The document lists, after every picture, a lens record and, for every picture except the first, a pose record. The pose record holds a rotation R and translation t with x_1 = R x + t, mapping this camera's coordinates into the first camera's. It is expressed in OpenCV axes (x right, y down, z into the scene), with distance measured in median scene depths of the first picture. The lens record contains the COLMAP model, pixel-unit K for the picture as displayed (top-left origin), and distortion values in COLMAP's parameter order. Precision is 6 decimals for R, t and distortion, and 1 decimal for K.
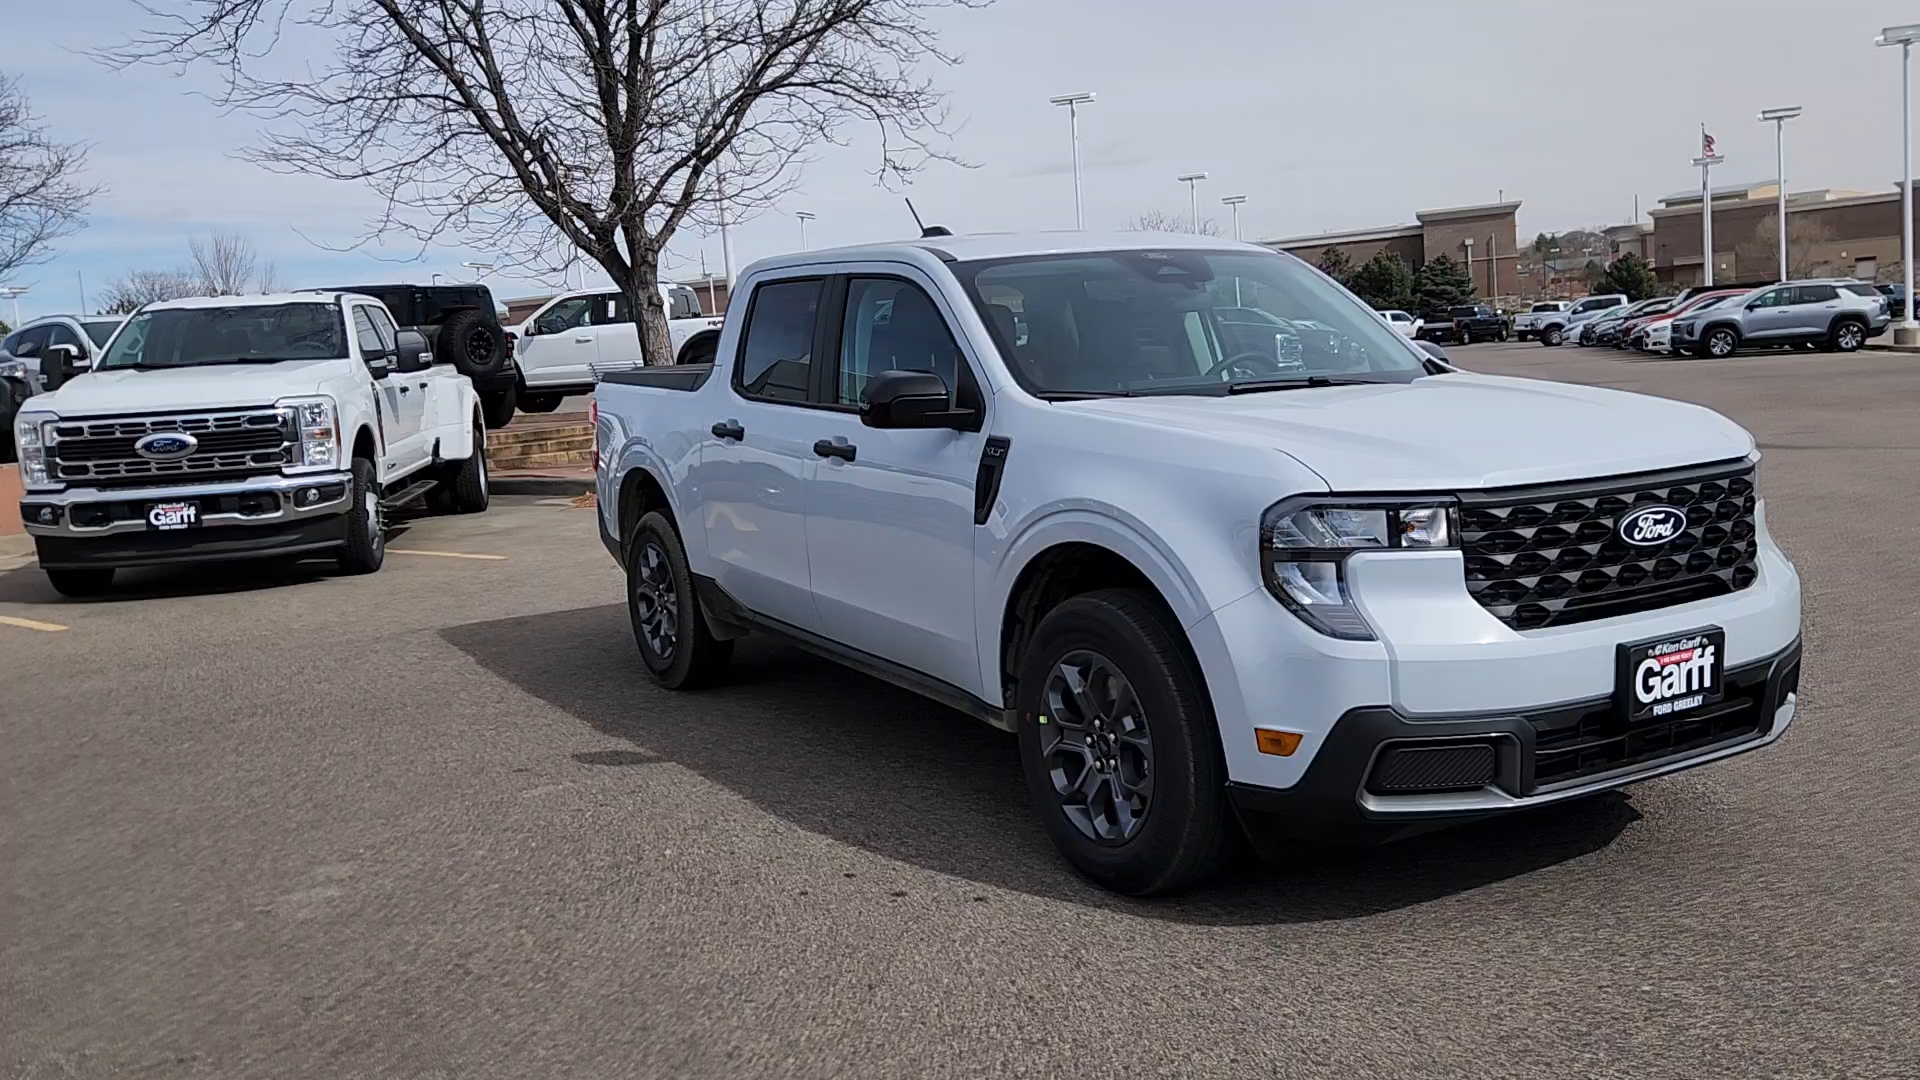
lens RADIAL K [[1621.4, 0, 953.9], [0, 1621.4, 545.8], [0, 0, 1]] dist [0.036017, -0.019380]
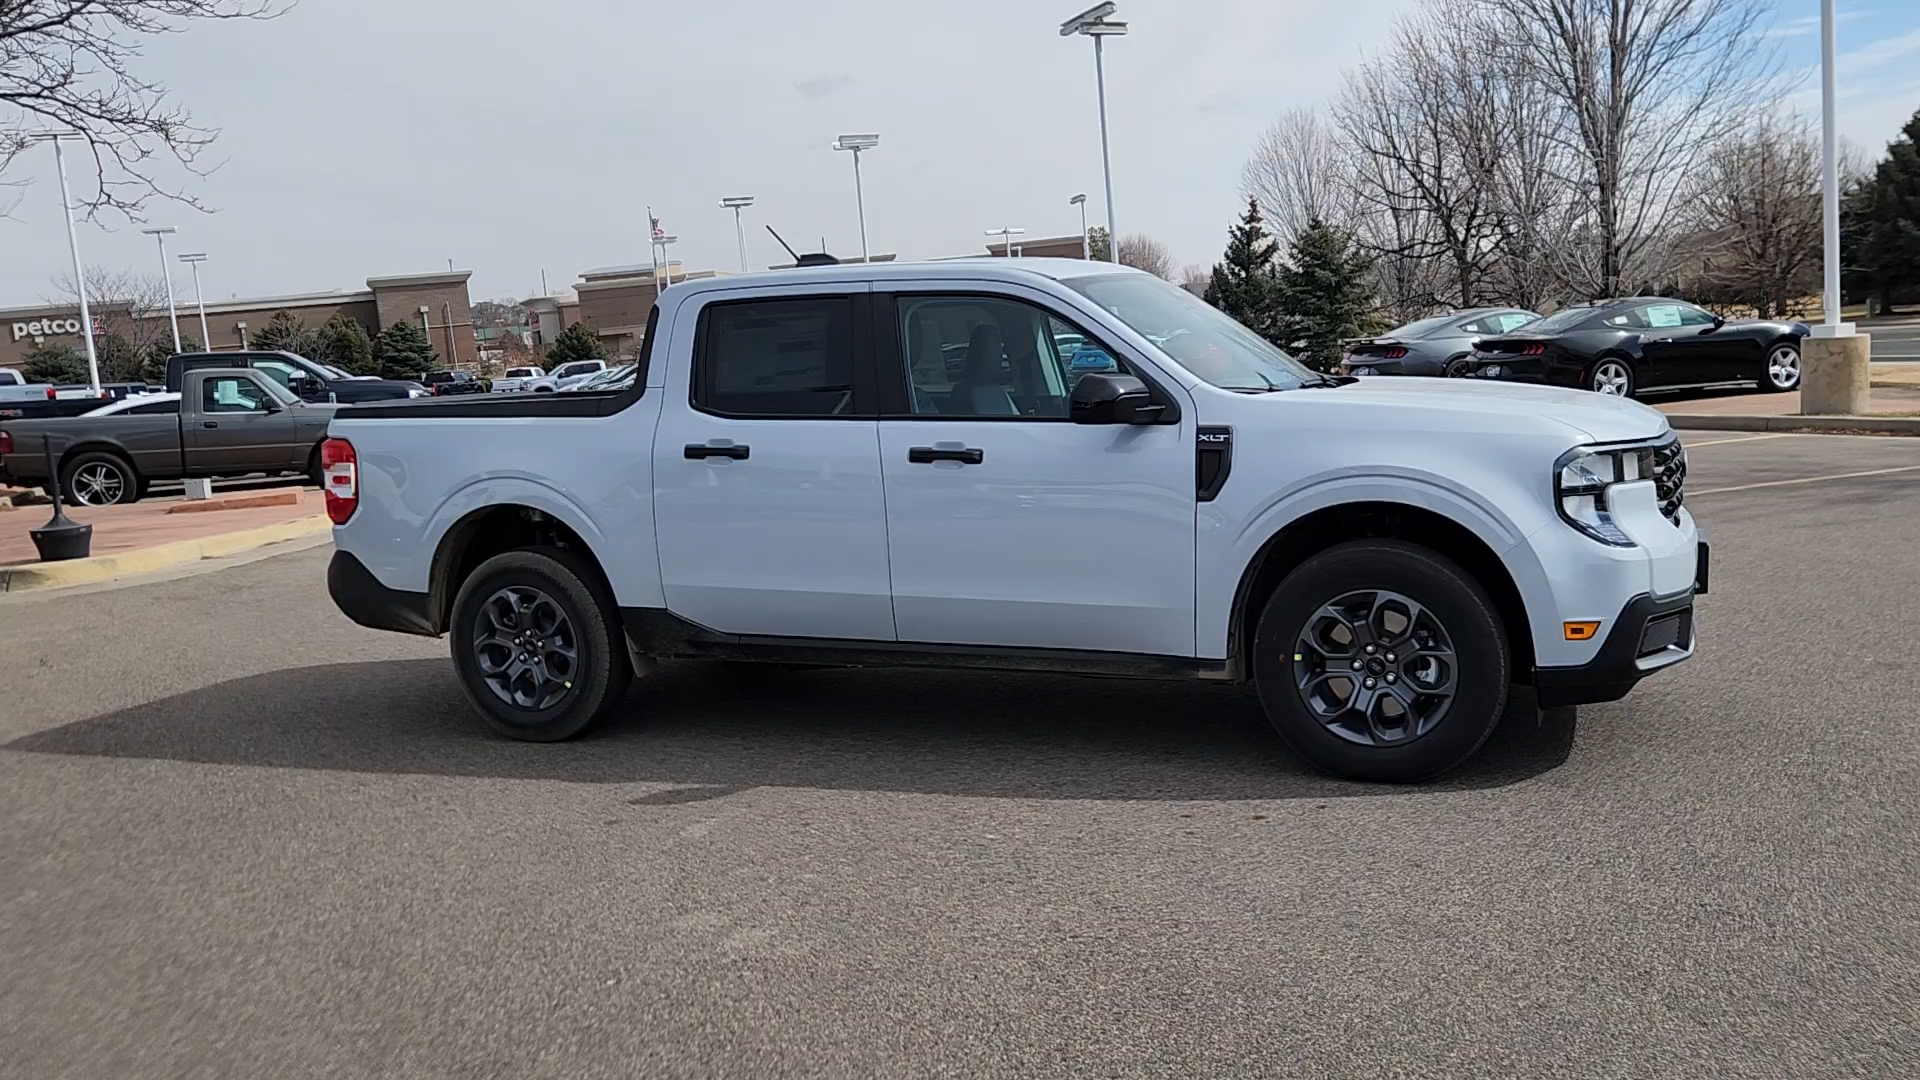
lens RADIAL K [[1621.4, 0, 953.3], [0, 1621.4, 546.4], [0, 0, 1]] dist [0.036017, -0.019380]
pose [[0.801018, -0.070356, 0.594492, -0.807250], [0.094770, 0.995450, -0.009884, 0.012844], [-0.591091, 0.064257, 0.804041, 0.172992]]
